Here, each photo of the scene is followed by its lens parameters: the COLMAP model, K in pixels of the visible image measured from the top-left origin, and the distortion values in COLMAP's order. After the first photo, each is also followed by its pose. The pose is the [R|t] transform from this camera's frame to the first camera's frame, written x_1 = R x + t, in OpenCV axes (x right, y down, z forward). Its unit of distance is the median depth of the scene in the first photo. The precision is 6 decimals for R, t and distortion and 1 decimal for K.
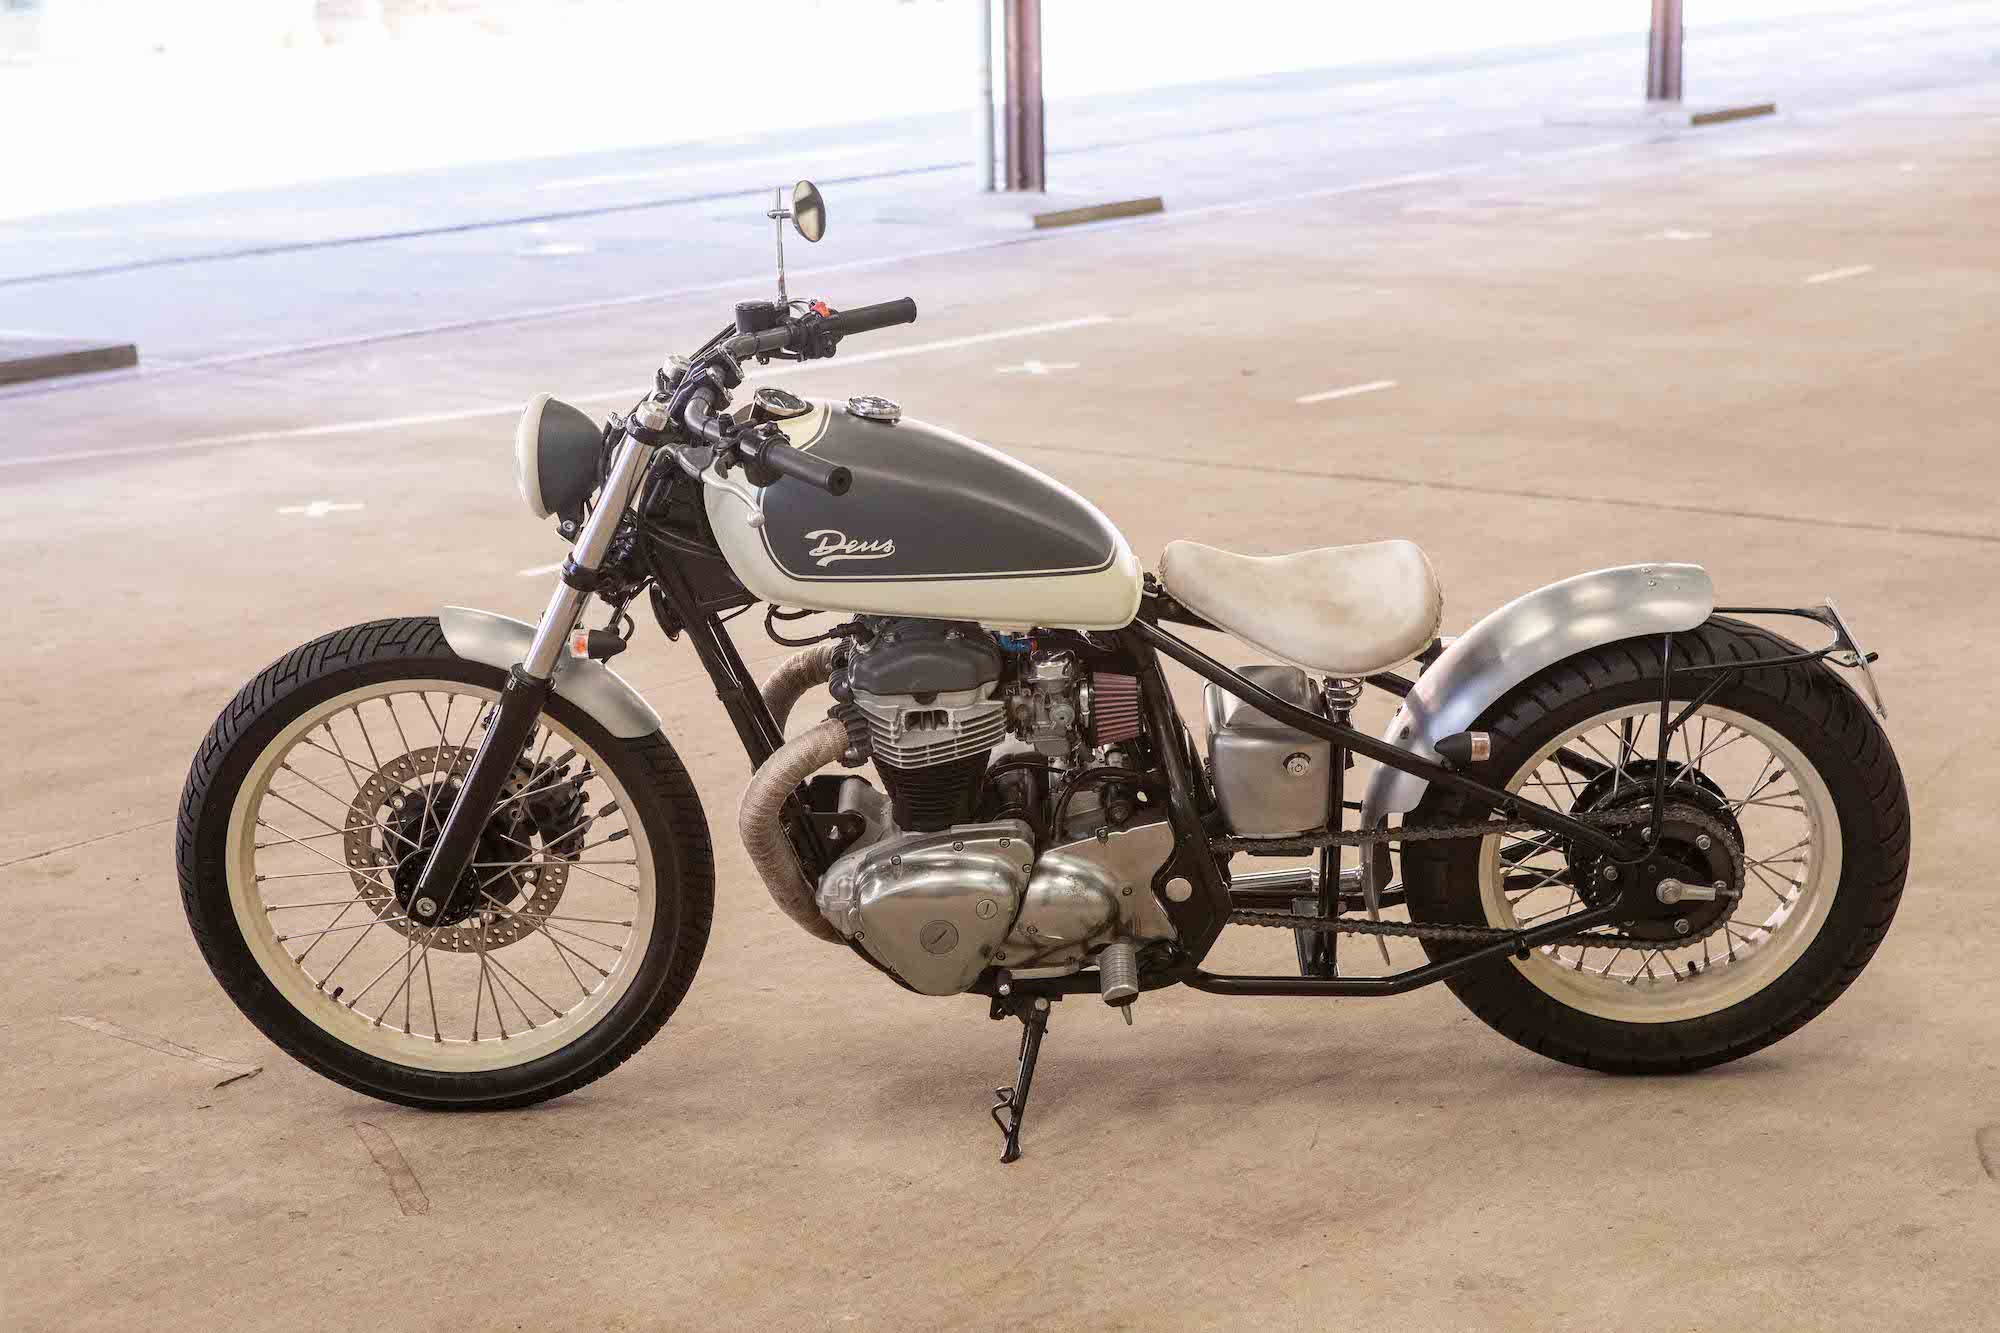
lens RADIAL K [[3583.6, 0, 1000.0], [0, 3583.6, 666.5], [0, 0, 1]] dist [0.133593, -0.069739]
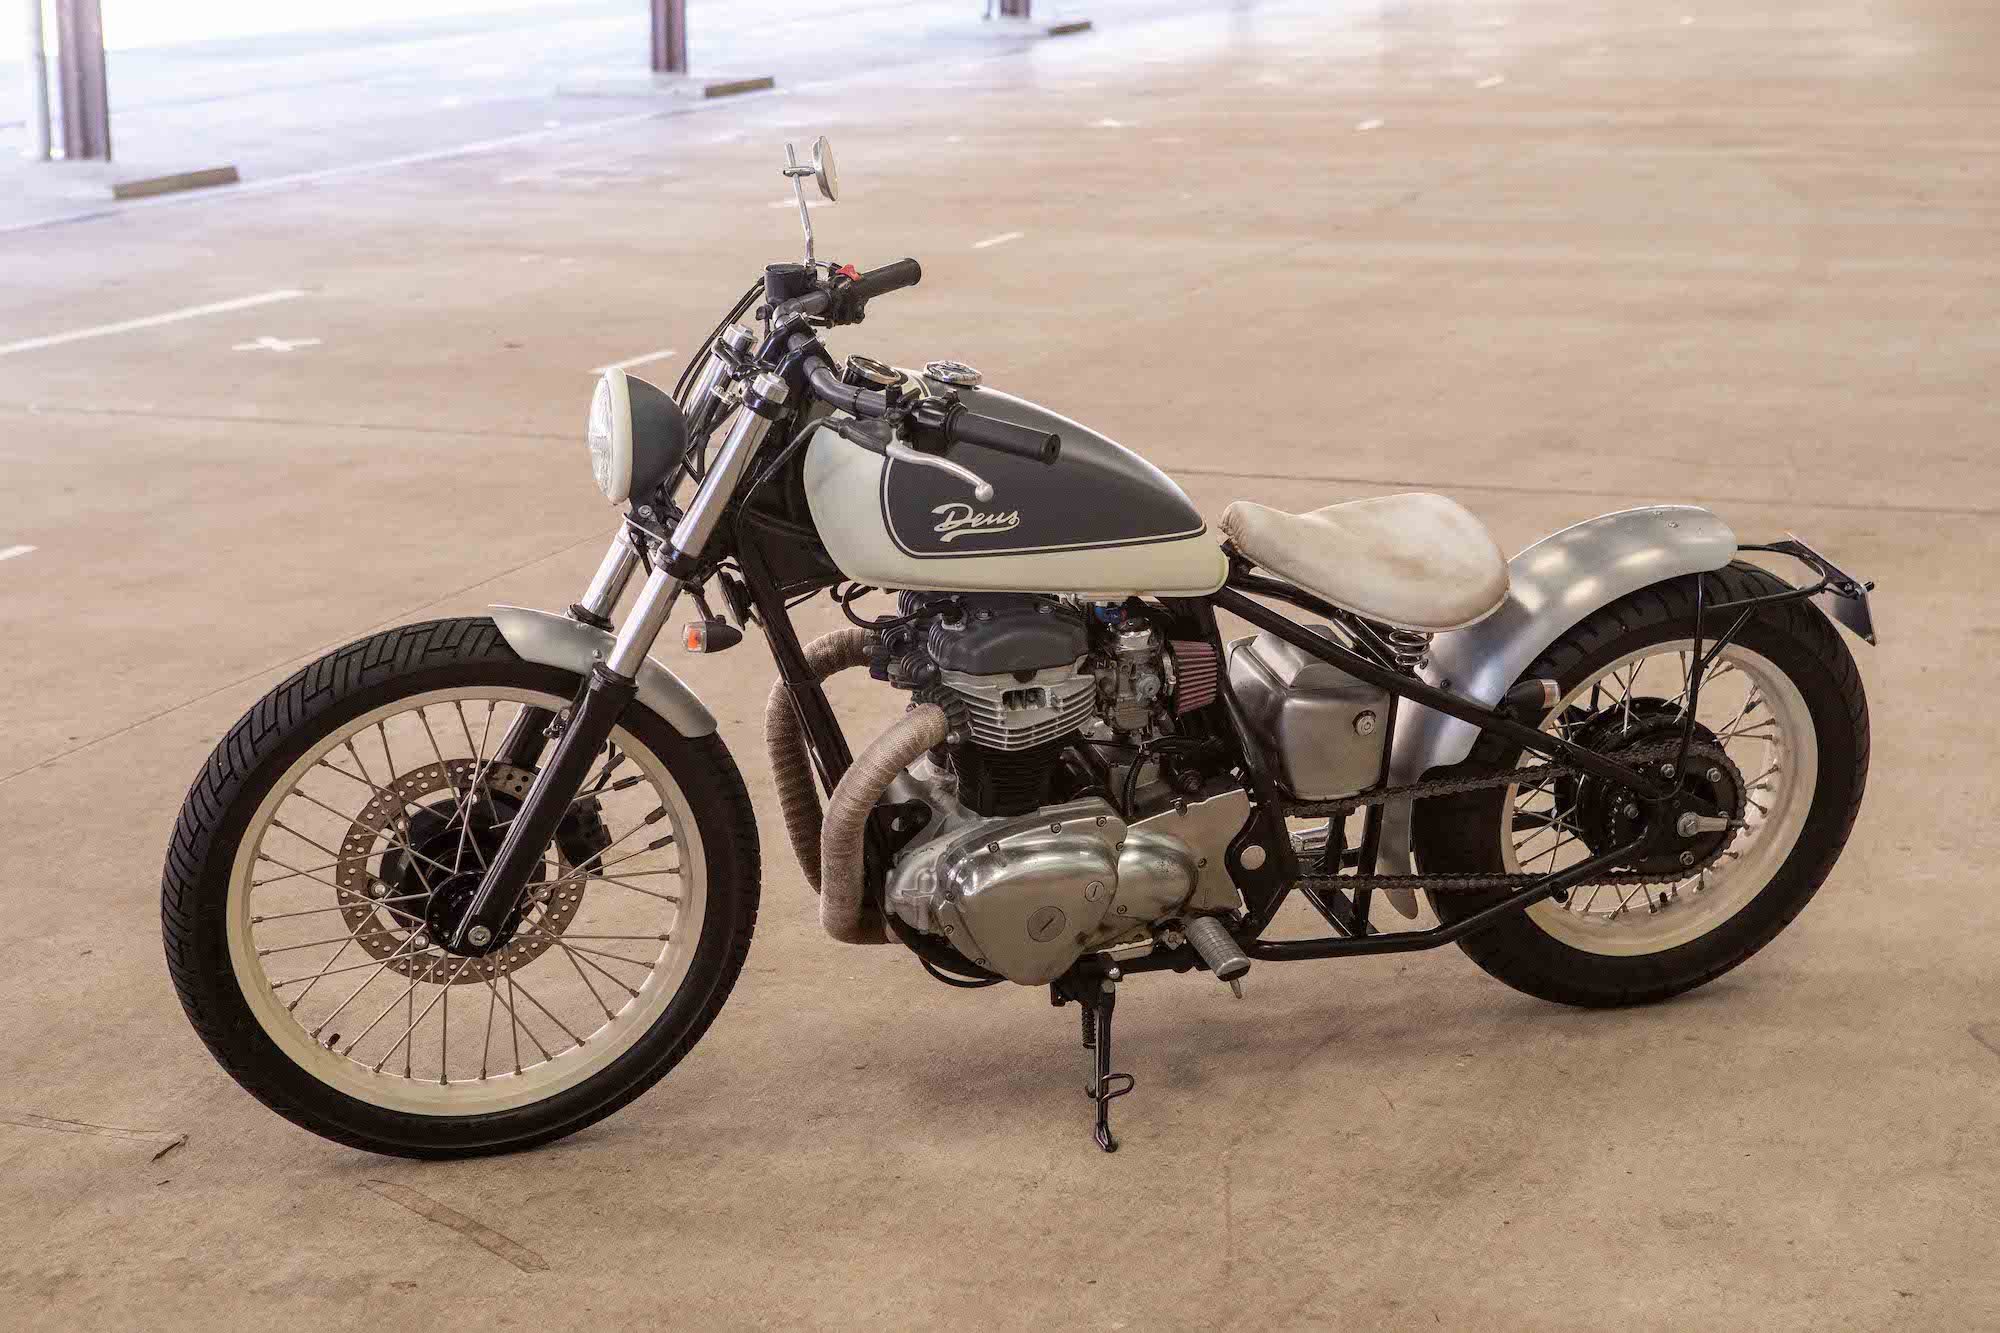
lens RADIAL K [[3566.4, 0, 1000.0], [0, 3566.4, 666.5], [0, 0, 1]] dist [0.141926, -0.078360]
pose [[0.942312, -0.053928, 0.330364, -0.328925], [0.051471, 0.998543, 0.016186, -0.009097], [-0.330756, 0.001752, 0.943715, 0.099855]]
